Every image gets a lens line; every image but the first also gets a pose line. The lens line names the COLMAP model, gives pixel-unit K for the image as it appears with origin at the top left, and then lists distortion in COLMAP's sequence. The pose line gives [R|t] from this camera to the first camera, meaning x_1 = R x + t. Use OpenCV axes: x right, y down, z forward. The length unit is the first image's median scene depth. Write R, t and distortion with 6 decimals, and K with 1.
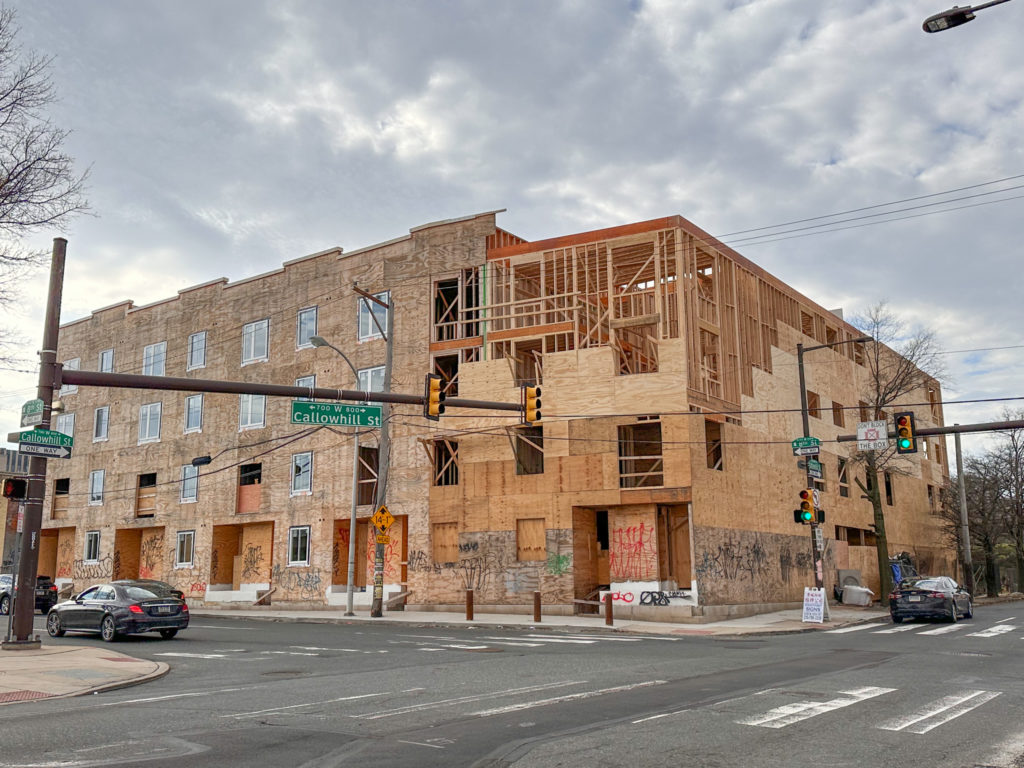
lens RADIAL K [[935.2, 0, 512.0], [0, 935.2, 384.0], [0, 0, 1]] dist [0.151404, -0.271938]
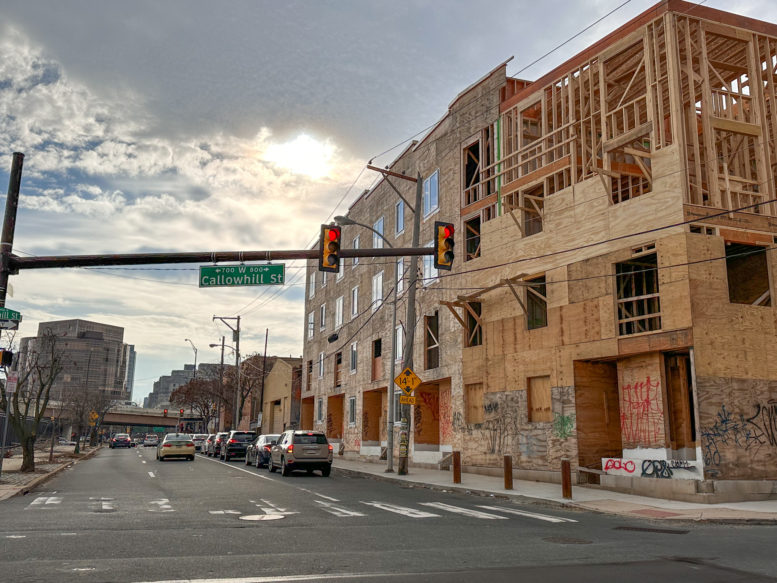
lens RADIAL K [[709.6, 0, 388.5], [0, 709.6, 291.5], [0, 0, 1]] dist [0.151404, -0.271938]
pose [[0.830451, -0.096675, -0.548639, 0.289079], [0.093978, 0.995024, -0.033082, 0.070114], [0.549107, -0.024087, 0.835405, 0.336352]]
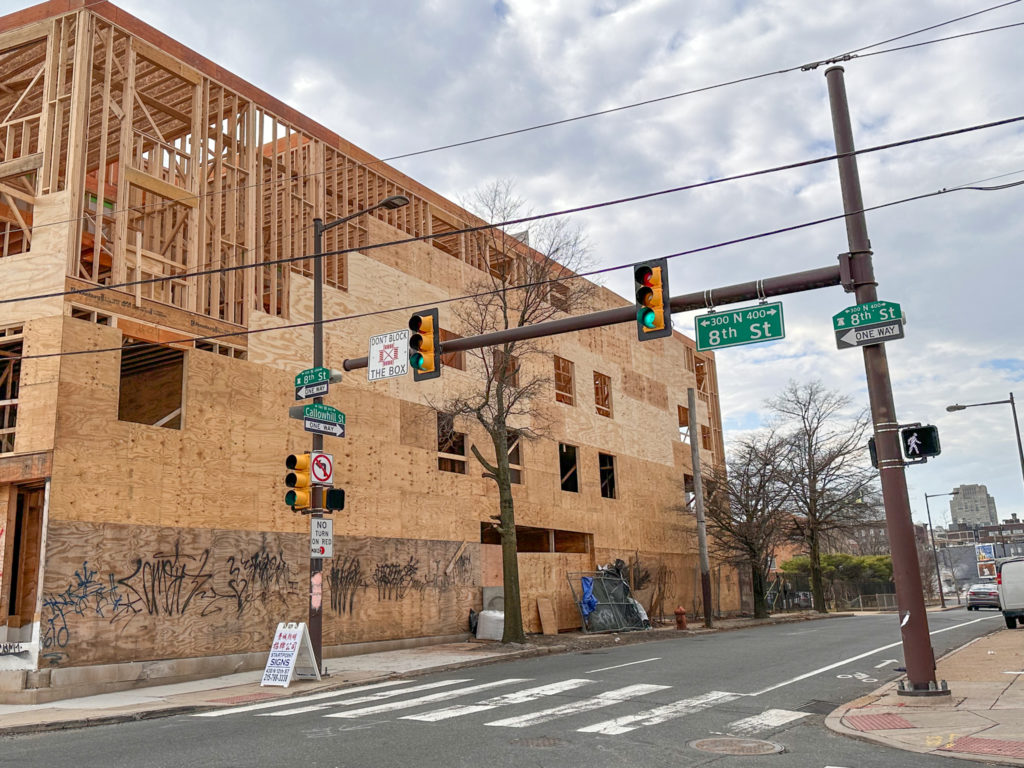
lens RADIAL K [[935.2, 0, 512.0], [0, 935.2, 384.0], [0, 0, 1]] dist [0.151404, -0.271938]
pose [[0.995421, -0.011891, 0.094850, 0.372830], [0.014508, 0.999532, -0.026946, 0.082664], [-0.094485, 0.028198, 0.995127, 0.391404]]
